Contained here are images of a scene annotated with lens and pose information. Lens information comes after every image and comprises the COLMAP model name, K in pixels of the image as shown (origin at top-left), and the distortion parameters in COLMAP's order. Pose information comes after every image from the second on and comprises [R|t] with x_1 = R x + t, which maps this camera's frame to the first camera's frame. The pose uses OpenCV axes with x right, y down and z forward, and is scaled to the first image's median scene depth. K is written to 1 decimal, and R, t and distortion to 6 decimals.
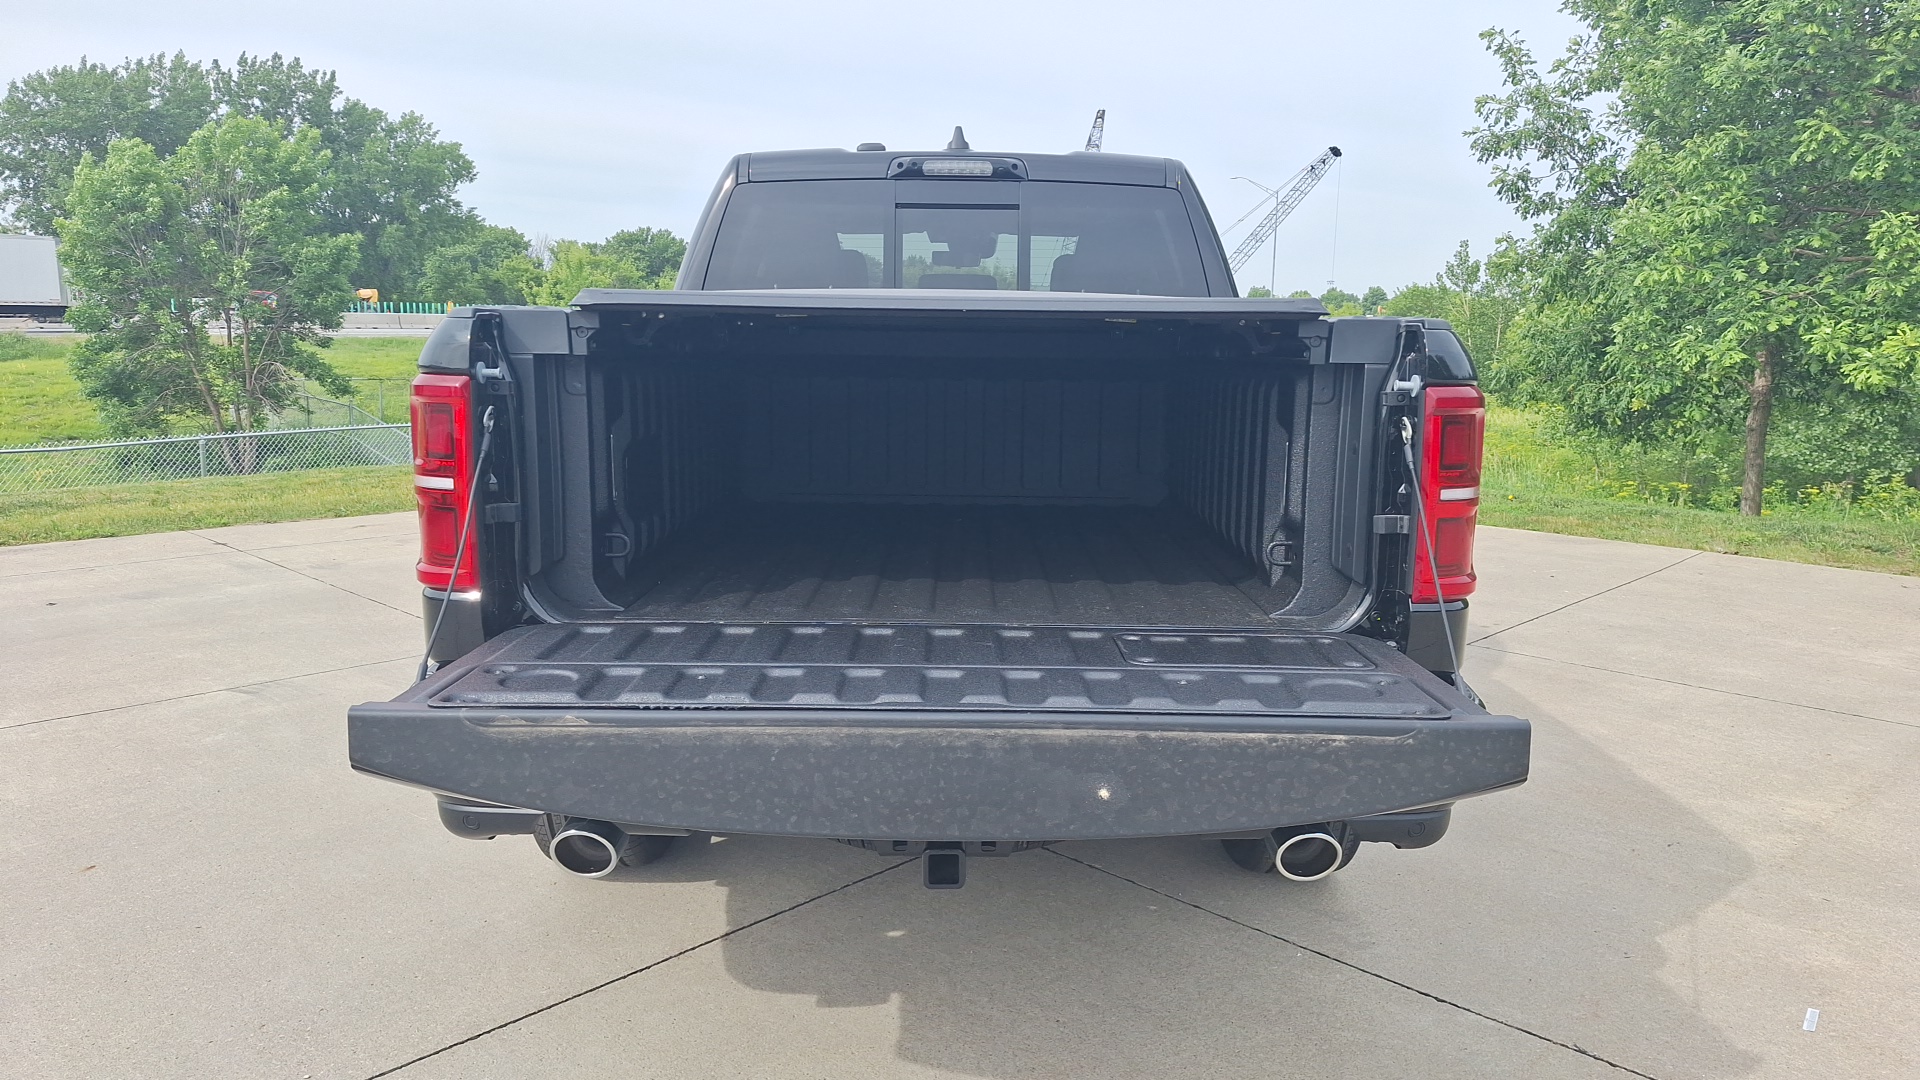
lens RADIAL K [[1351.9, 0, 965.4], [0, 1351.9, 544.2], [0, 0, 1]] dist [0.054405, -0.049380]
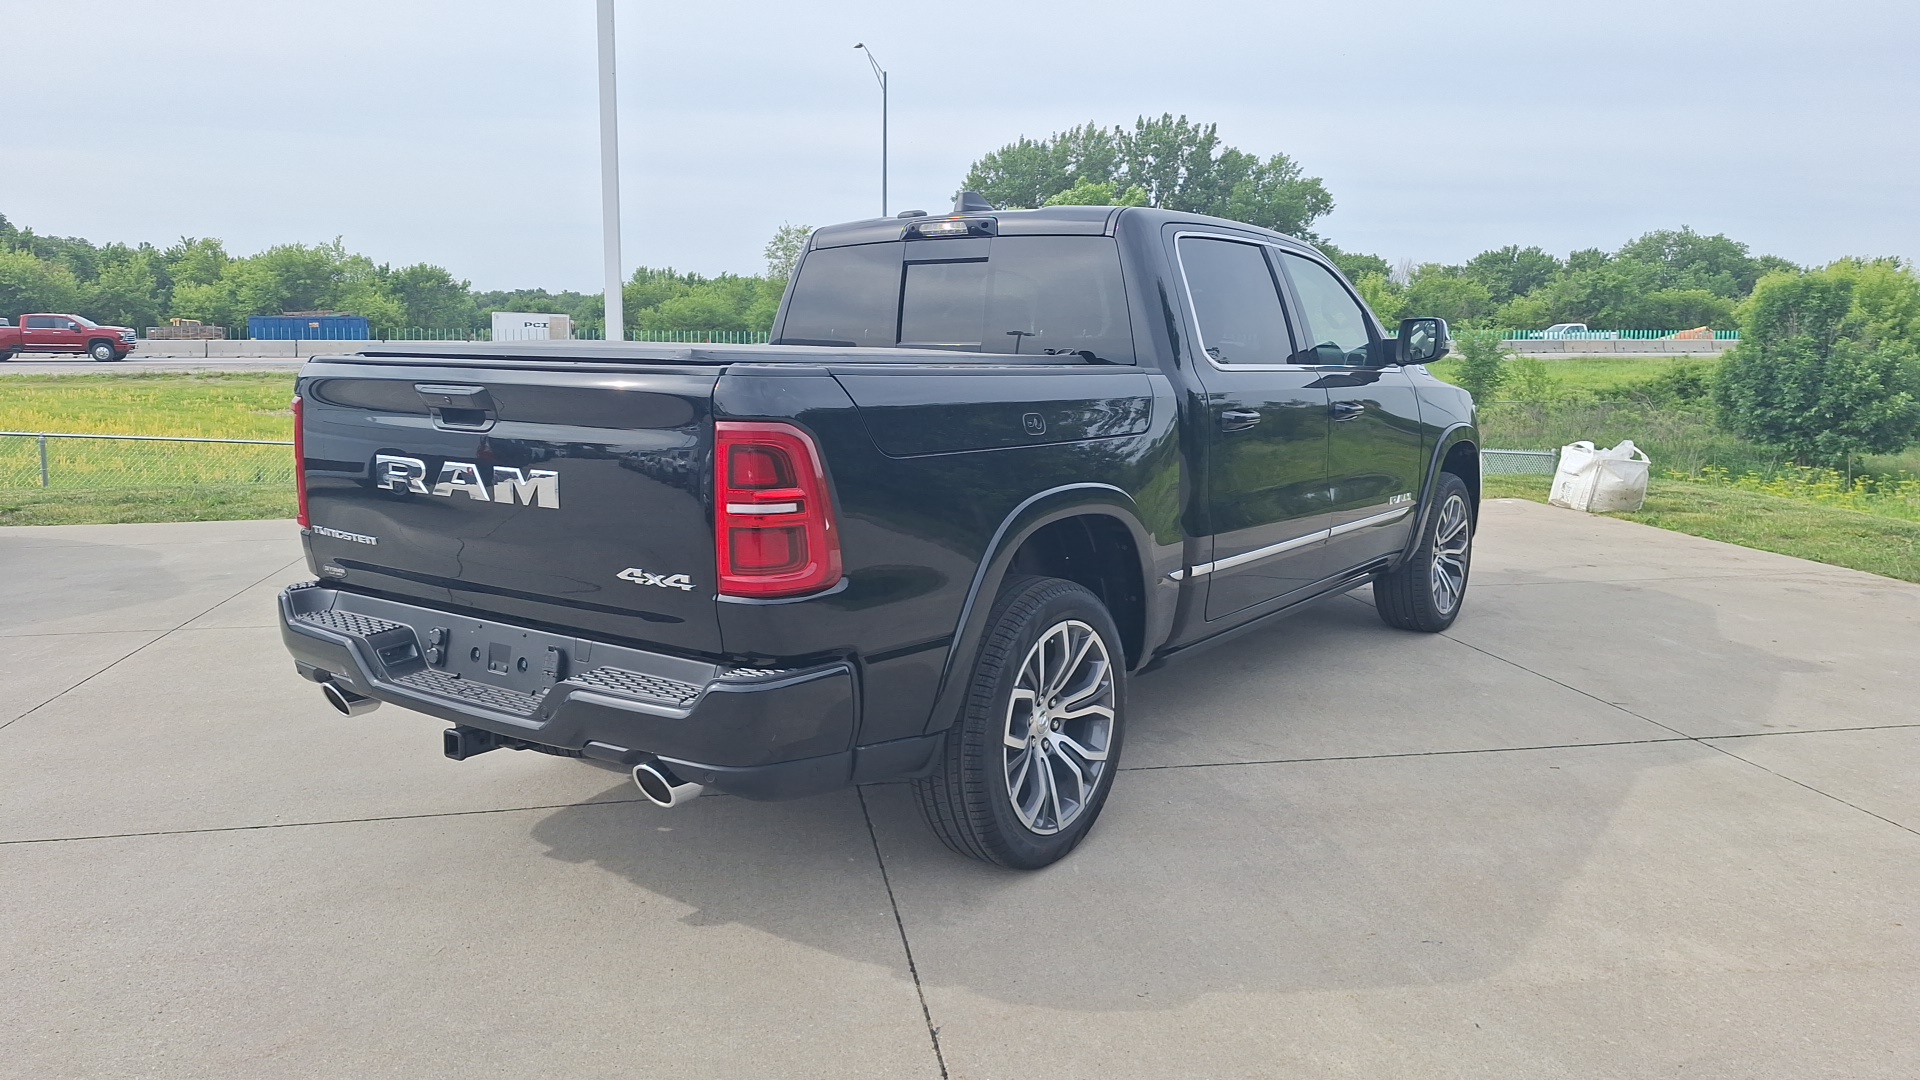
lens RADIAL K [[1331.7, 0, 960.0], [0, 1331.7, 540.0], [0, 0, 1]] dist [0.108797, -0.115405]
pose [[0.808824, 0.077927, -0.582865, 0.200492], [-0.088878, 0.995994, 0.009827, -0.006248], [0.581295, 0.043855, 0.812510, 0.022616]]
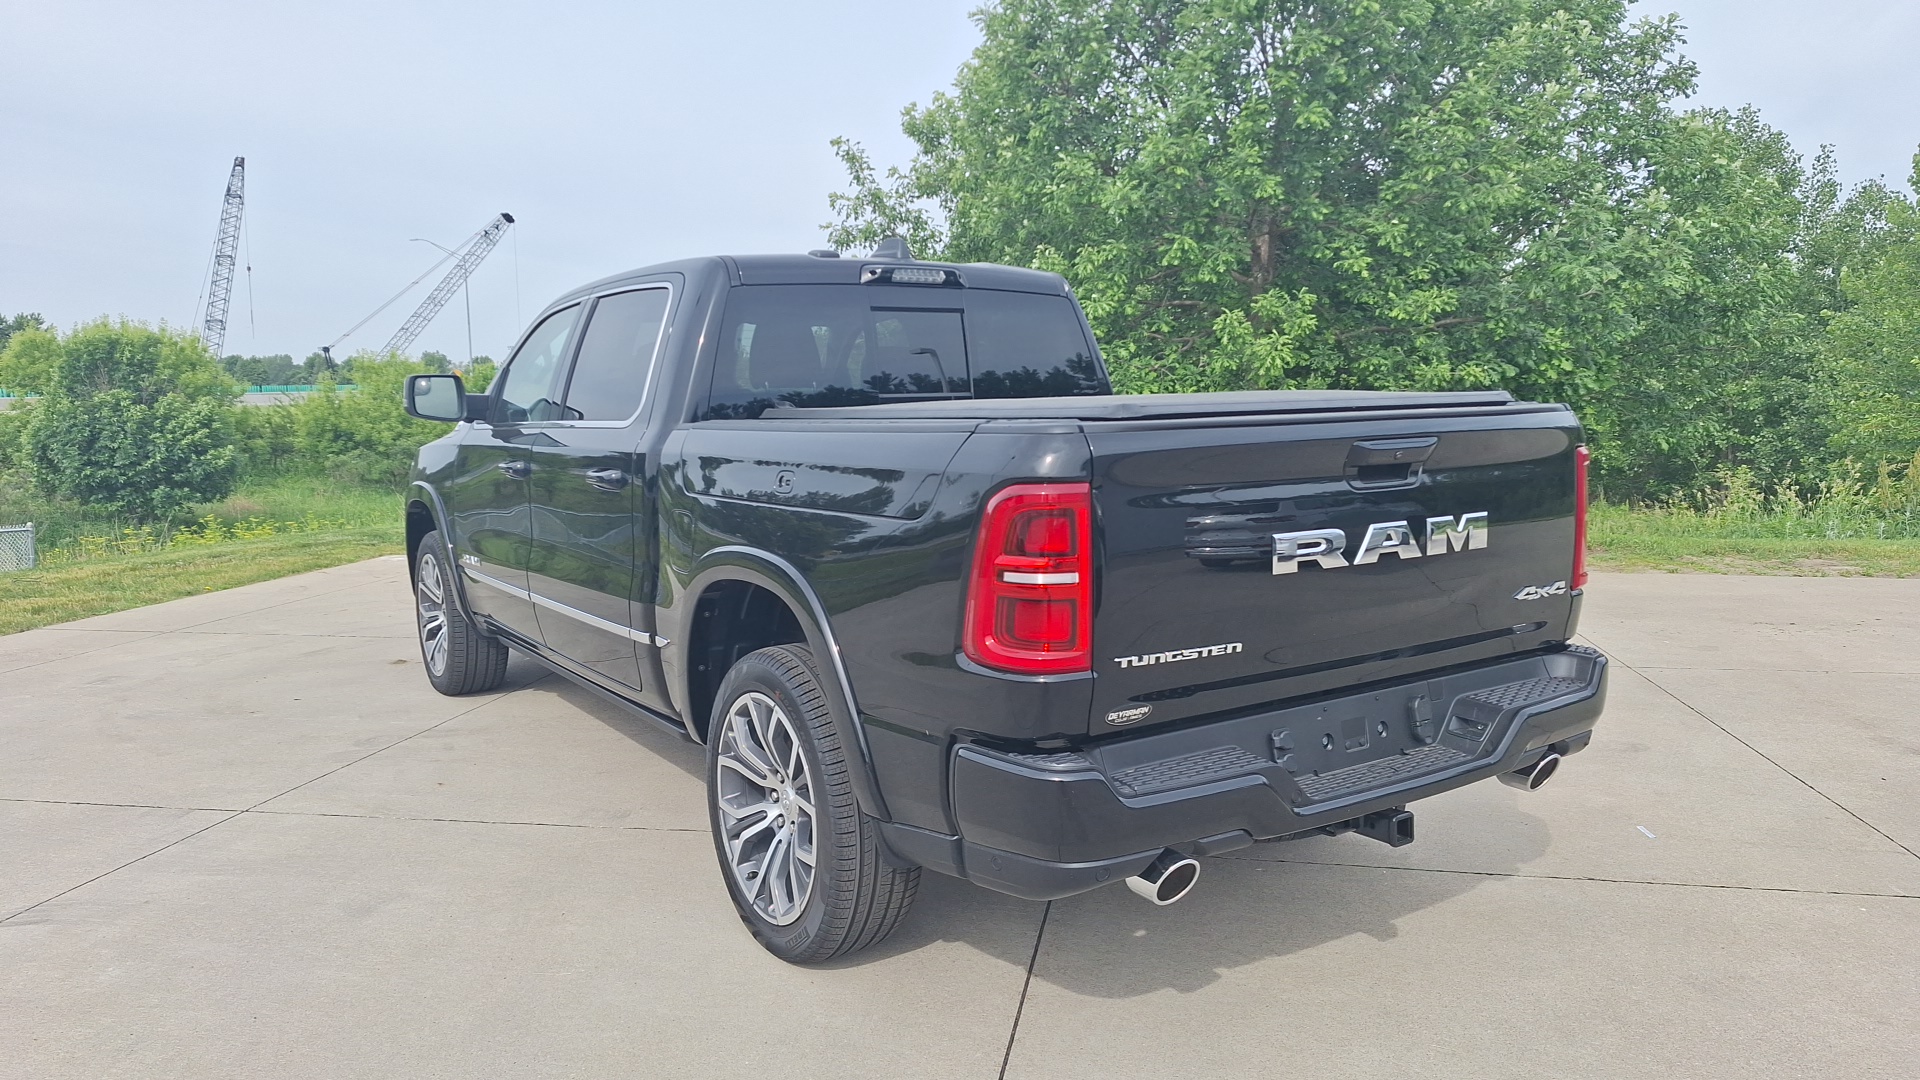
lens RADIAL K [[1338.1, 0, 999.1], [0, 1338.1, 538.6], [0, 0, 1]] dist [0.062904, -0.053849]
pose [[0.819734, -0.084855, 0.566424, -0.171744], [0.112599, 0.993540, -0.014113, -0.011026], [-0.561568, 0.075347, 0.823993, 0.018652]]
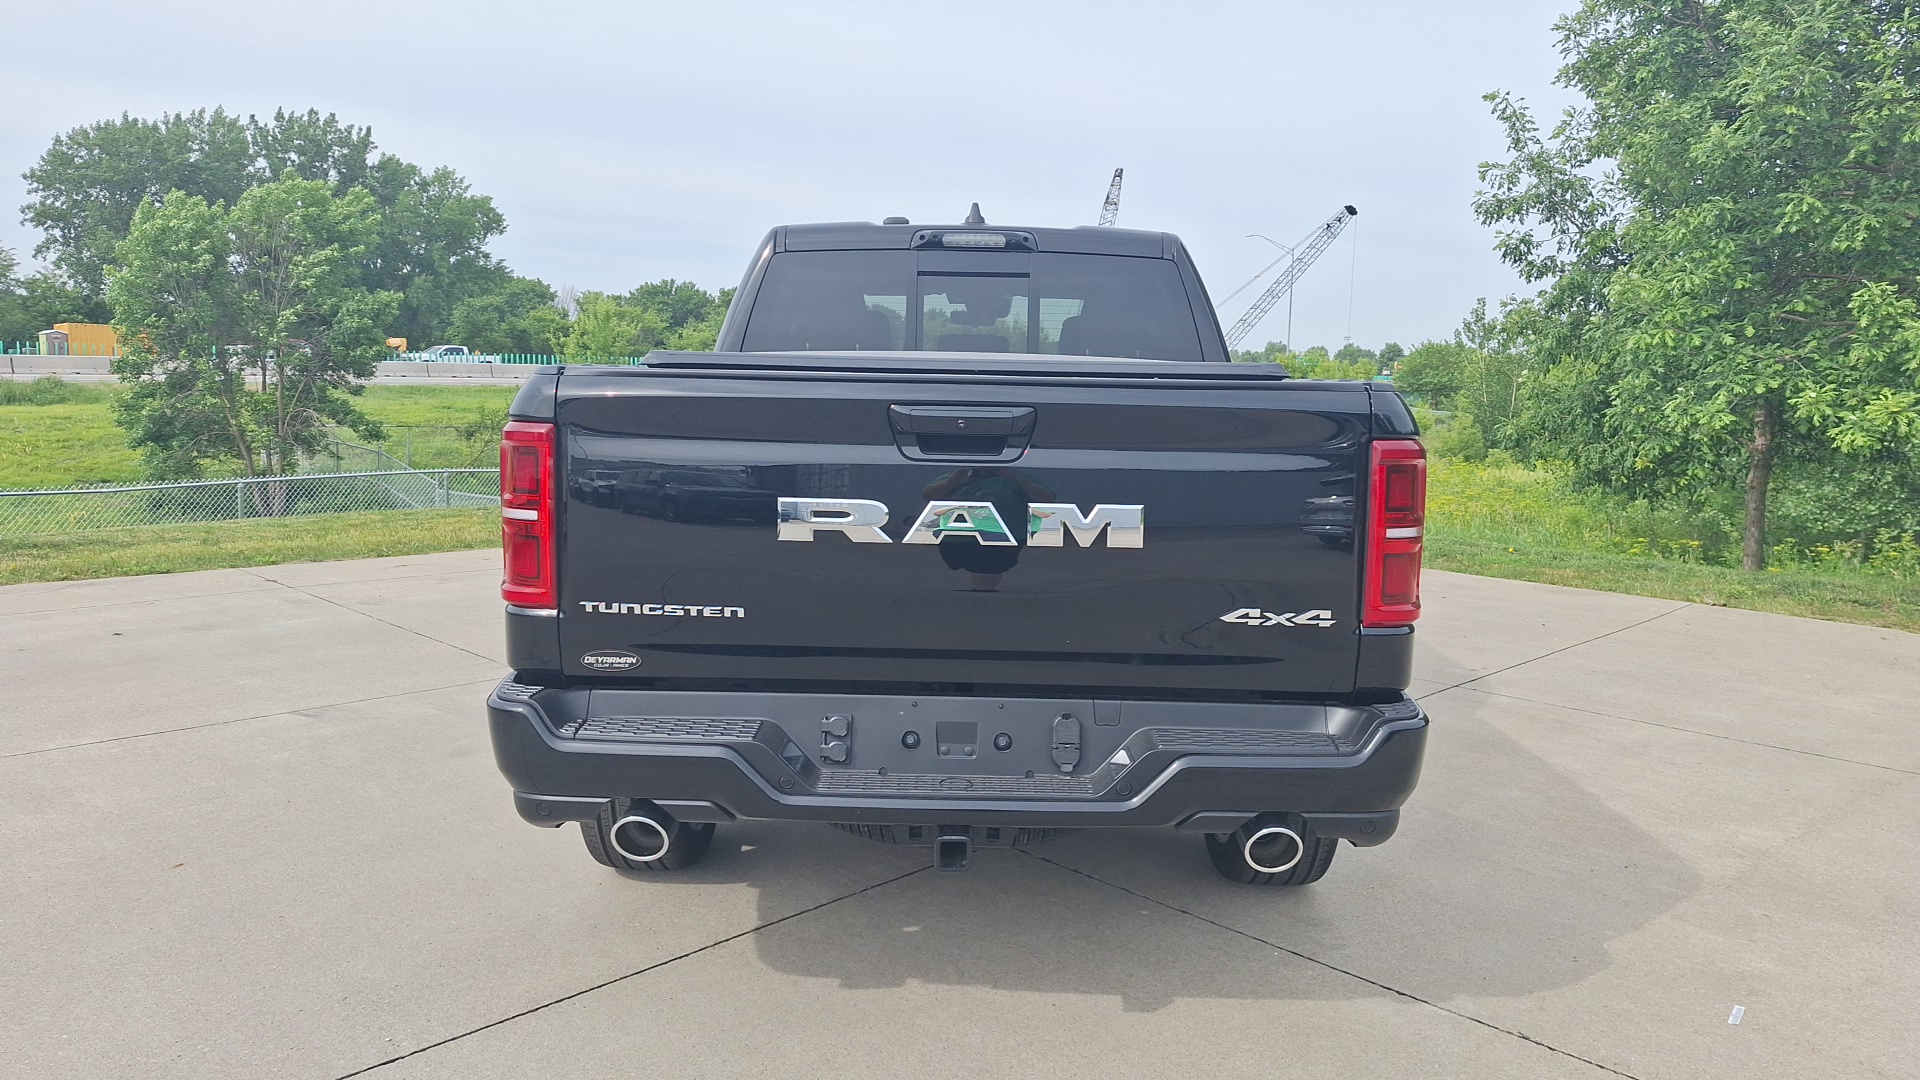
lens RADIAL K [[1351.7, 0, 964.3], [0, 1351.7, 531.6], [0, 0, 1]] dist [0.062351, -0.067243]
pose [[0.999864, 0.010090, -0.013071, 0.000898], [-0.010692, 0.998846, -0.046823, 0.003246], [0.012584, 0.046956, 0.998818, -0.025729]]
